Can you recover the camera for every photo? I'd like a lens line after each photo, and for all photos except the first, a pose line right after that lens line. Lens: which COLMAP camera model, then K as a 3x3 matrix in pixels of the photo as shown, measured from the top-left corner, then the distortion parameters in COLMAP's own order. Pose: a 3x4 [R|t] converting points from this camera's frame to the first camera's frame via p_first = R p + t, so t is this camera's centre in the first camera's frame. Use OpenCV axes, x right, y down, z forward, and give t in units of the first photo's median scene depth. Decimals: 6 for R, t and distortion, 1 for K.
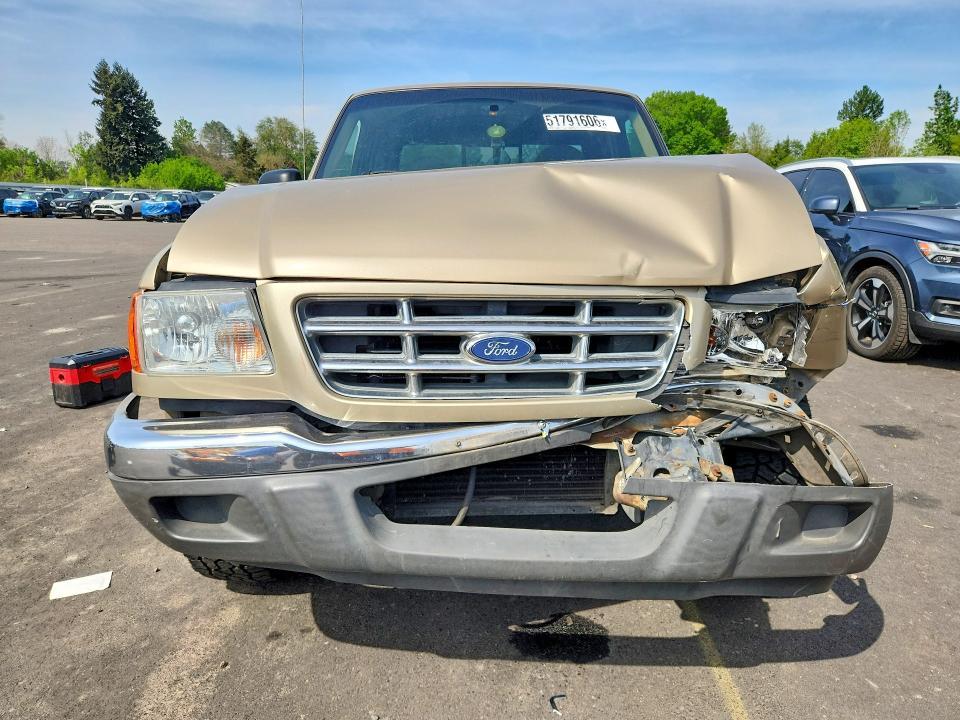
lens RADIAL K [[736.9, 0, 483.9], [0, 736.9, 359.8], [0, 0, 1]] dist [-0.005144, -0.003932]
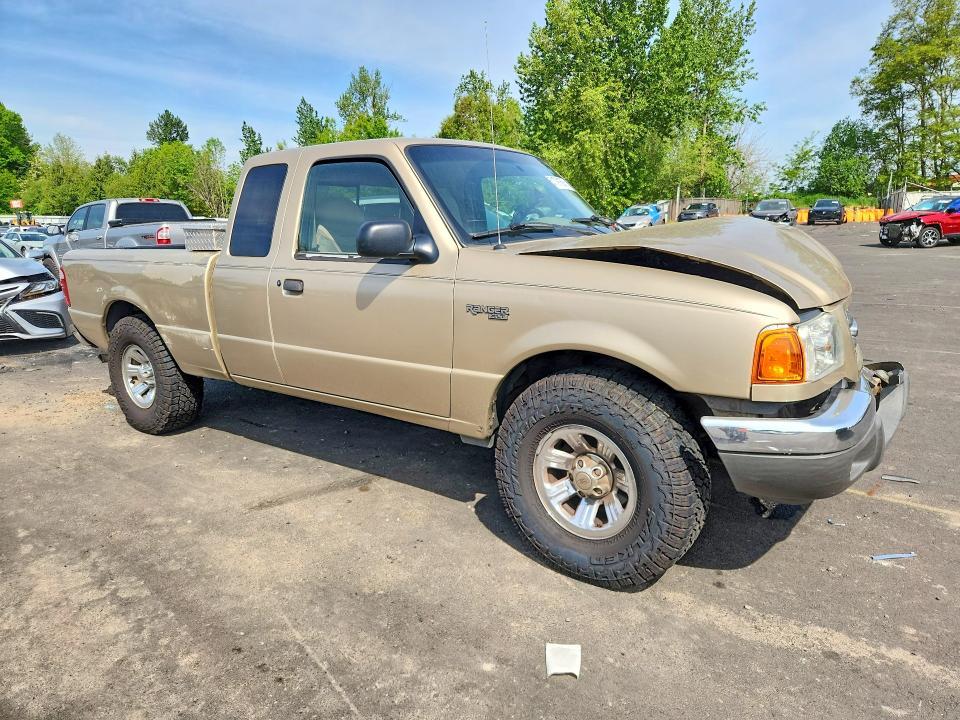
lens RADIAL K [[736.9, 0, 483.9], [0, 736.9, 359.8], [0, 0, 1]] dist [-0.005144, -0.003932]
pose [[0.499827, -0.161236, 0.850986, -0.225435], [0.168325, 0.981870, 0.087169, -0.031711], [-0.849612, 0.099673, 0.517905, 0.088582]]
